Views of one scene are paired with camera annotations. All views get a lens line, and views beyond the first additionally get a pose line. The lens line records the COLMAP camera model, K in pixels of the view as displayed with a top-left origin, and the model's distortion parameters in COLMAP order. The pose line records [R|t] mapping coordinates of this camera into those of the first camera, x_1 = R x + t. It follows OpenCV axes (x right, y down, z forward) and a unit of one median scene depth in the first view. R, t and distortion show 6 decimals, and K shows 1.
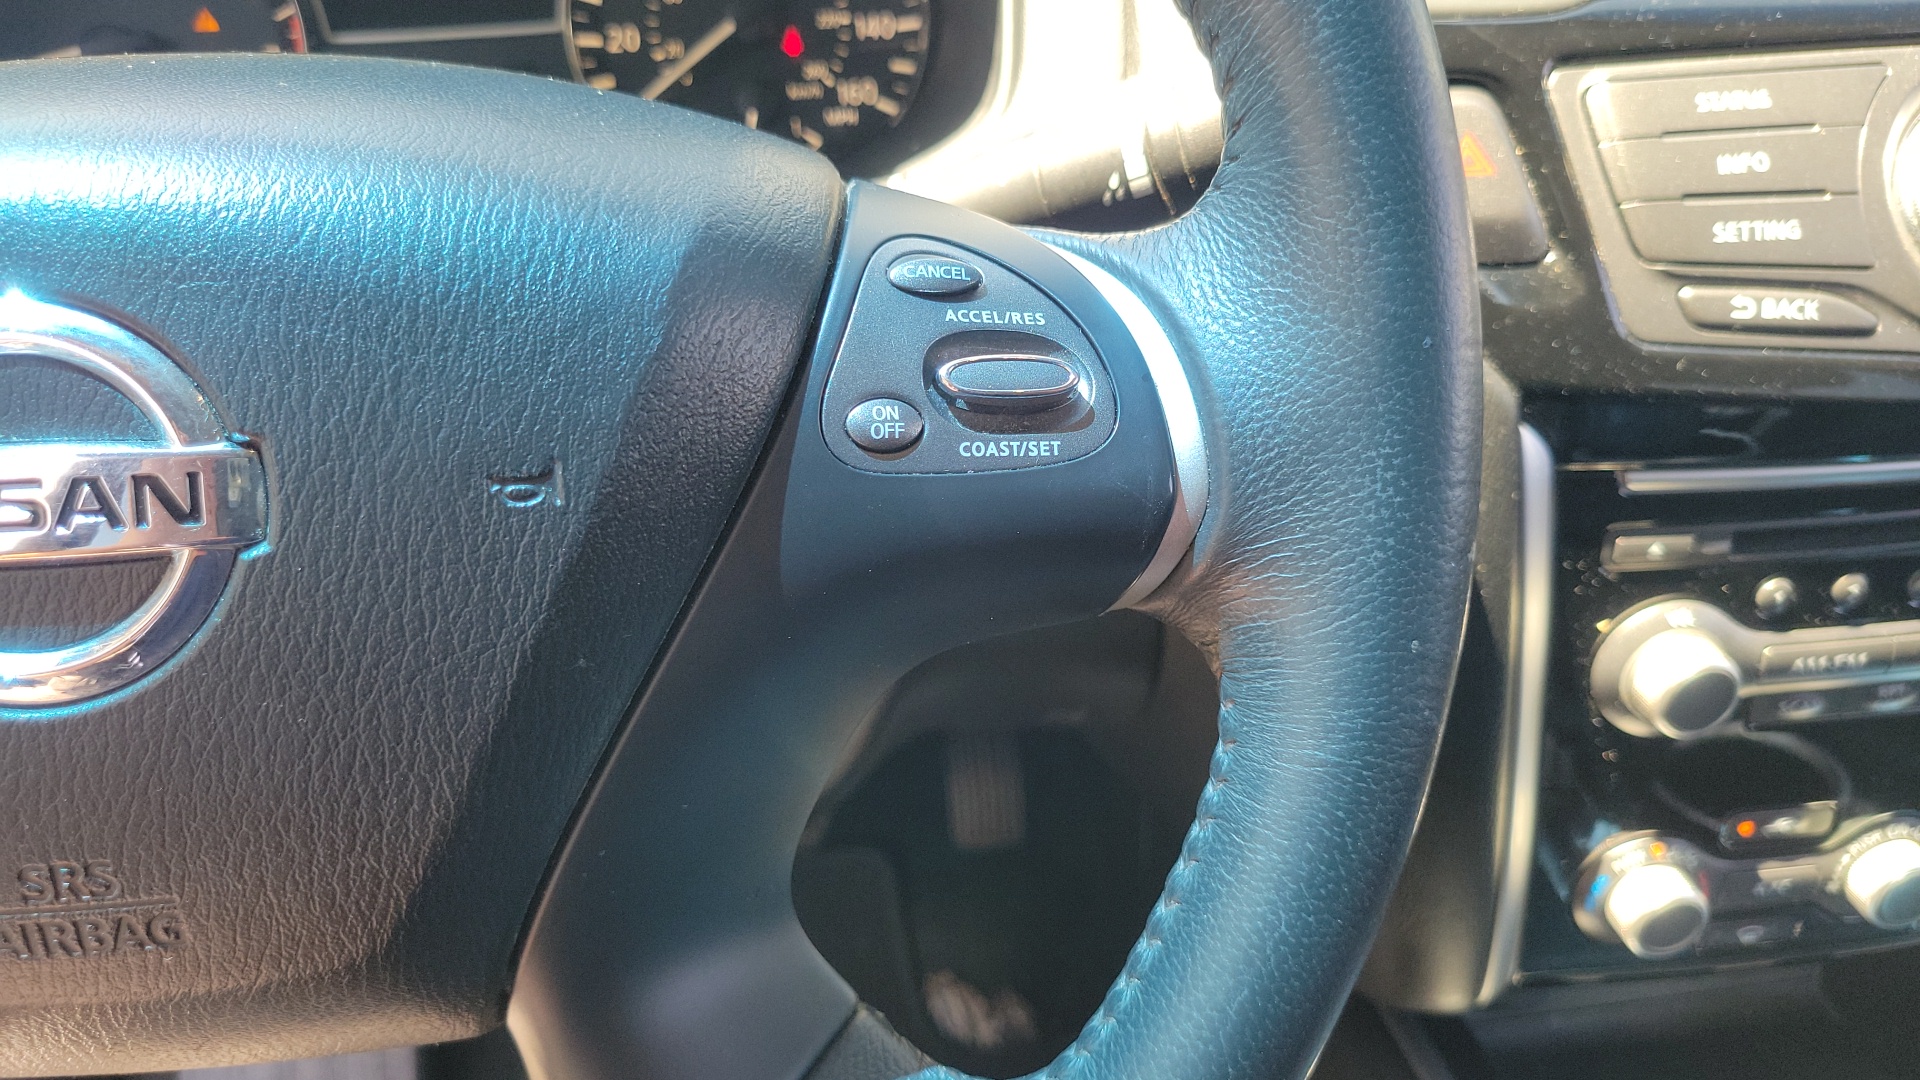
lens RADIAL K [[1483.6, 0, 973.4], [0, 1483.6, 508.4], [0, 0, 1]] dist [0.034202, -0.021315]
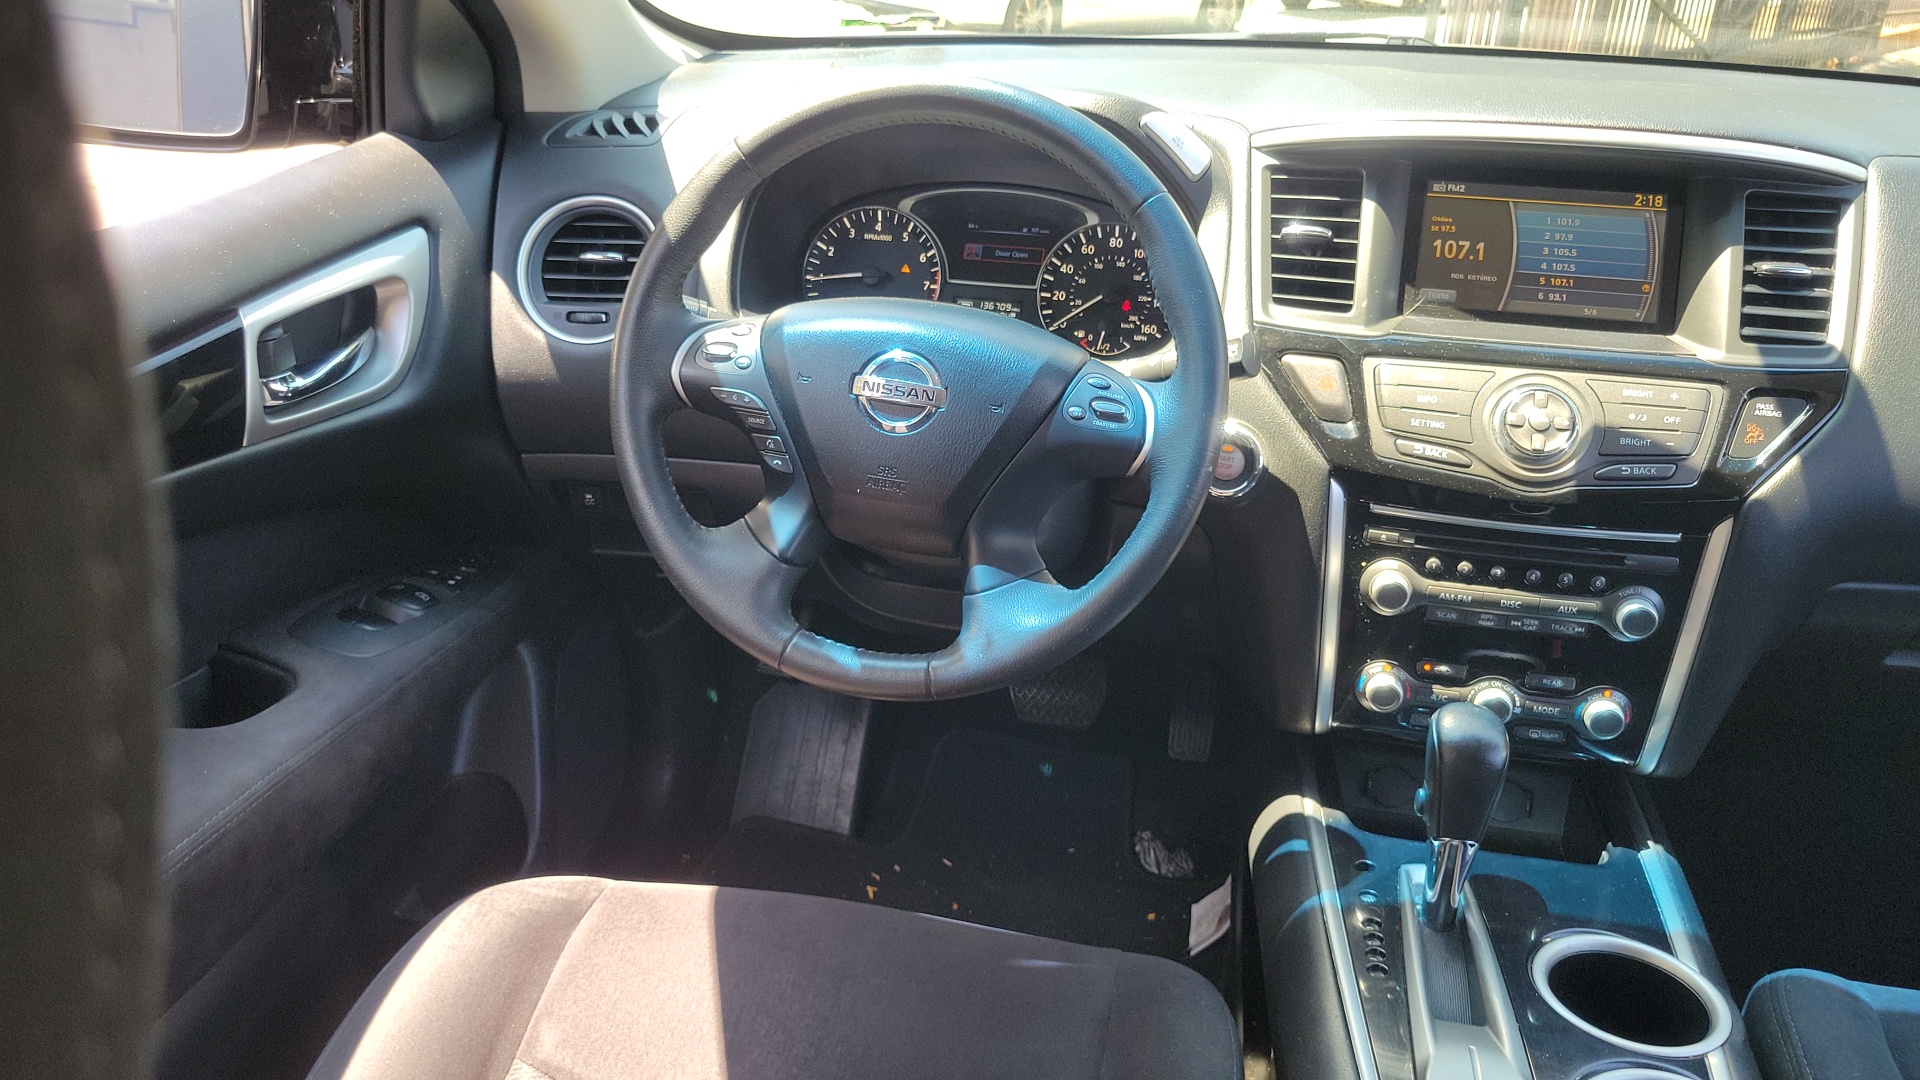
lens RADIAL K [[1483.6, 0, 961.6], [0, 1483.6, 552.2], [0, 0, 1]] dist [0.034202, -0.021315]
pose [[0.940411, 0.178999, -0.289113, 0.524398], [-0.207504, 0.975662, -0.070895, 0.403647], [0.269386, 0.126662, 0.954666, -1.754736]]
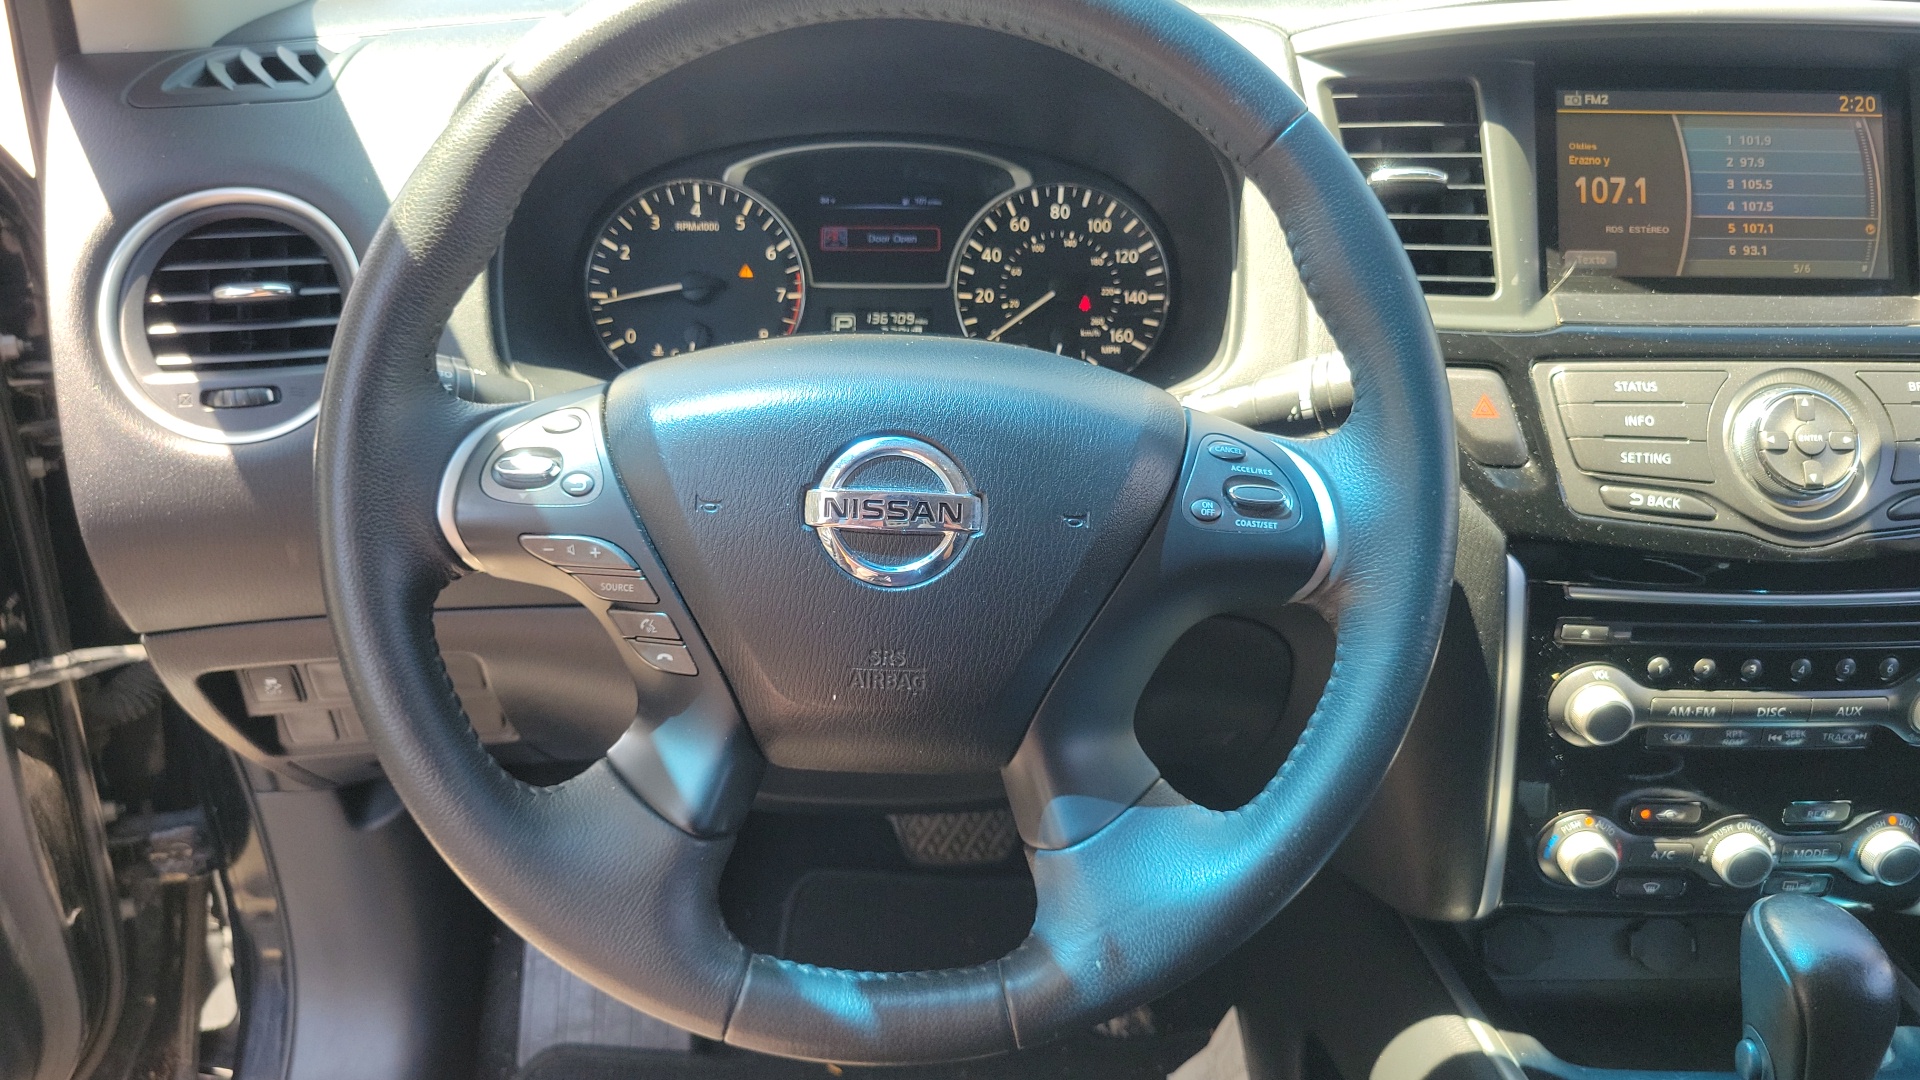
lens RADIAL K [[1483.6, 0, 947.1], [0, 1483.6, 537.1], [0, 0, 1]] dist [0.034202, -0.021315]
pose [[0.993673, 0.075789, -0.082891, -0.154565], [-0.083089, 0.992606, -0.088487, 0.134091], [0.075572, 0.094814, 0.992622, -0.814861]]
